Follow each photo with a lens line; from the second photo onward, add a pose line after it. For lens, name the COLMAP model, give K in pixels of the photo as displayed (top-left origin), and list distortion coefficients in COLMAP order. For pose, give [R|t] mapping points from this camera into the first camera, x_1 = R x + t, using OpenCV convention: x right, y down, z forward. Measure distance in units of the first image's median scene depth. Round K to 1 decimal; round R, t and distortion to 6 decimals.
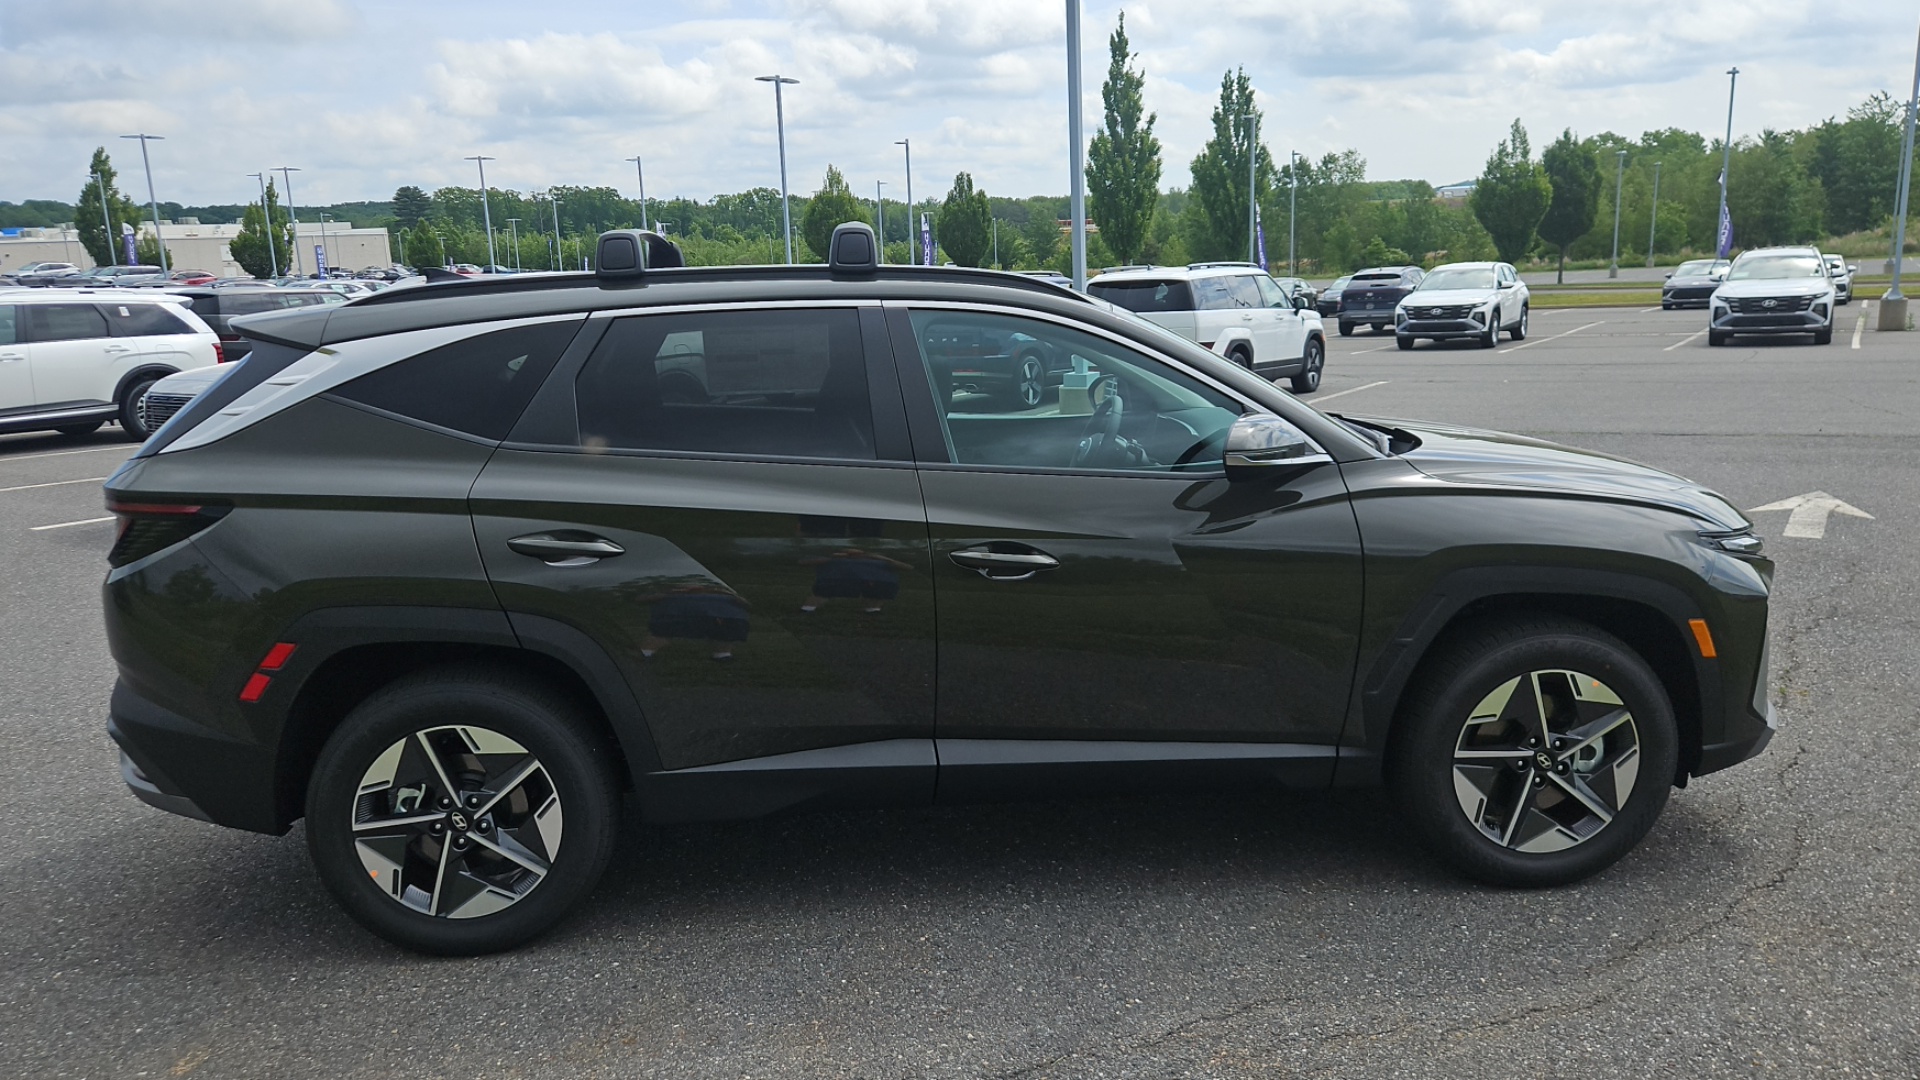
lens RADIAL K [[1421.2, 0, 959.4], [0, 1421.2, 553.4], [0, 0, 1]] dist [0.077538, -0.060412]
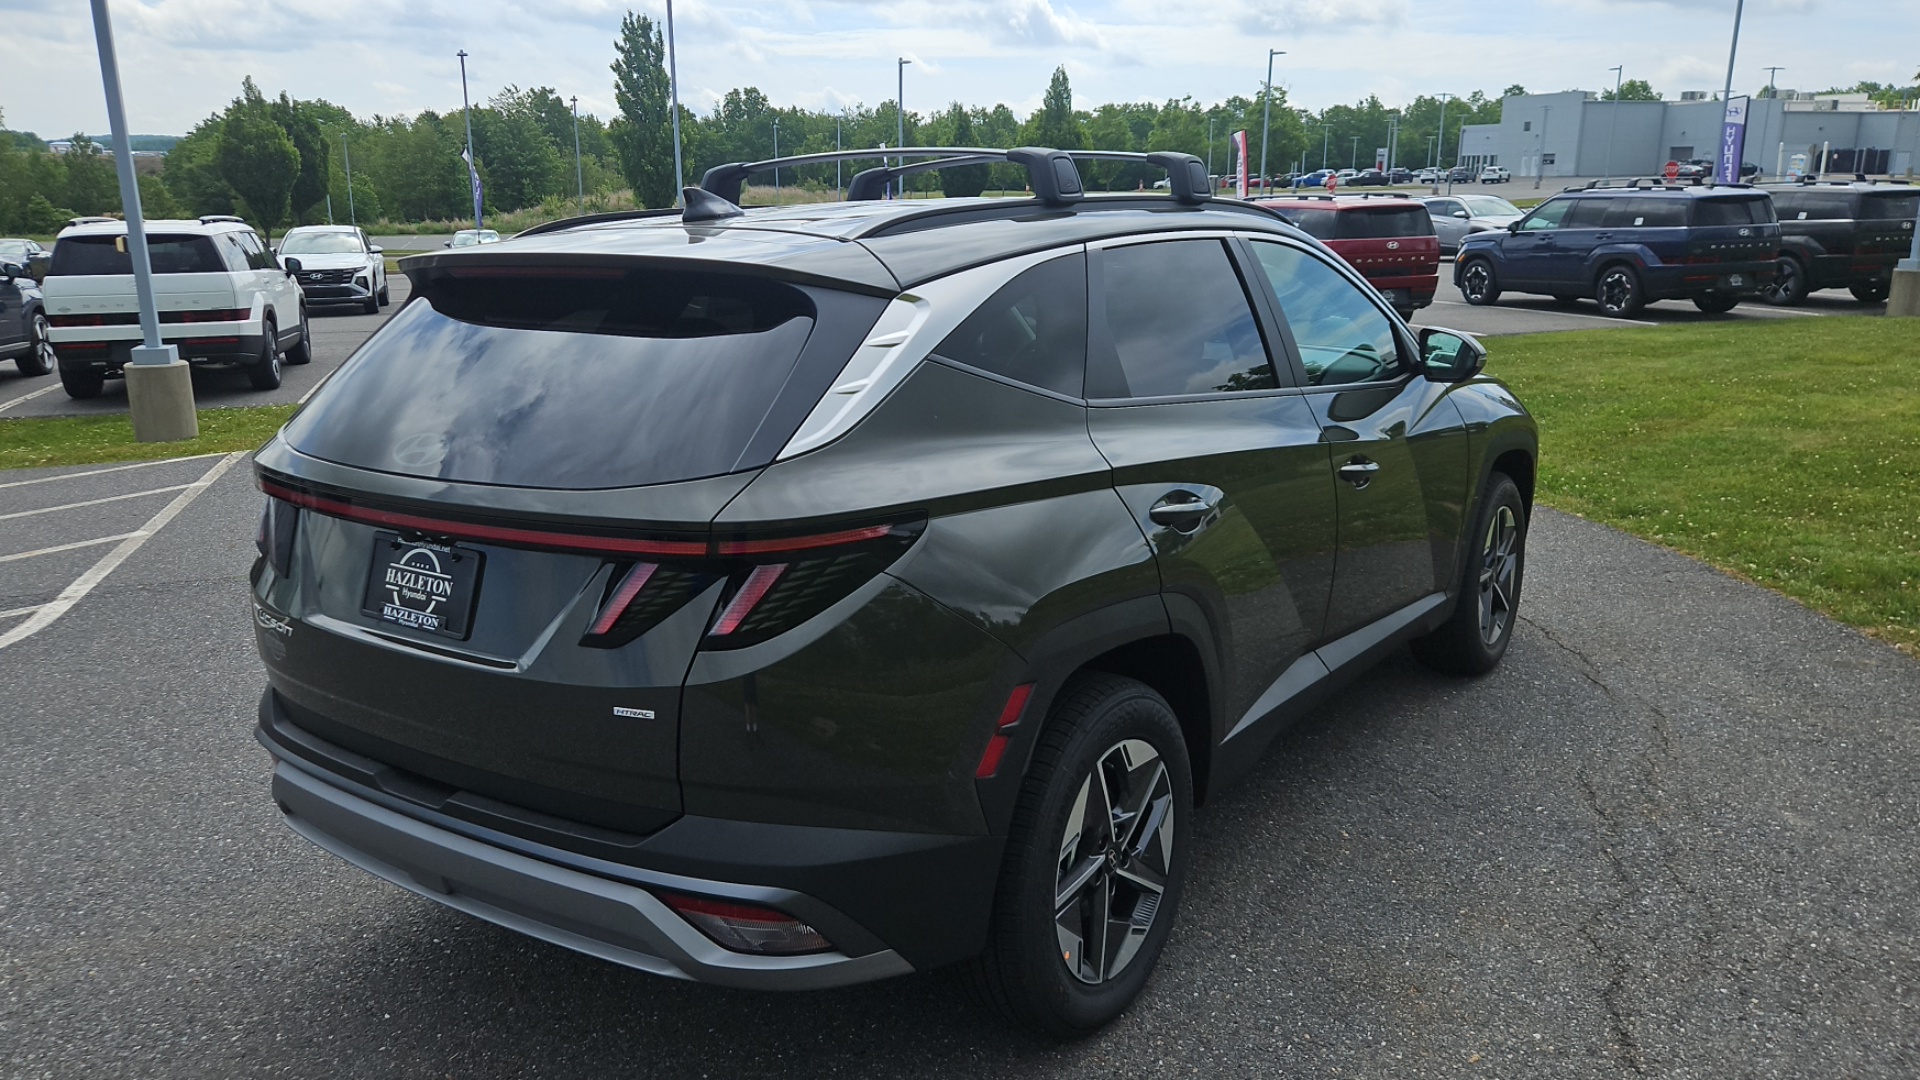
lens RADIAL K [[1421.2, 0, 941.1], [0, 1421.2, 547.2], [0, 0, 1]] dist [0.077538, -0.060412]
pose [[0.644165, -0.154718, 0.749075, -0.991779], [0.142808, 0.986436, 0.080937, -0.071194], [-0.751437, 0.054837, 0.657523, 0.517184]]
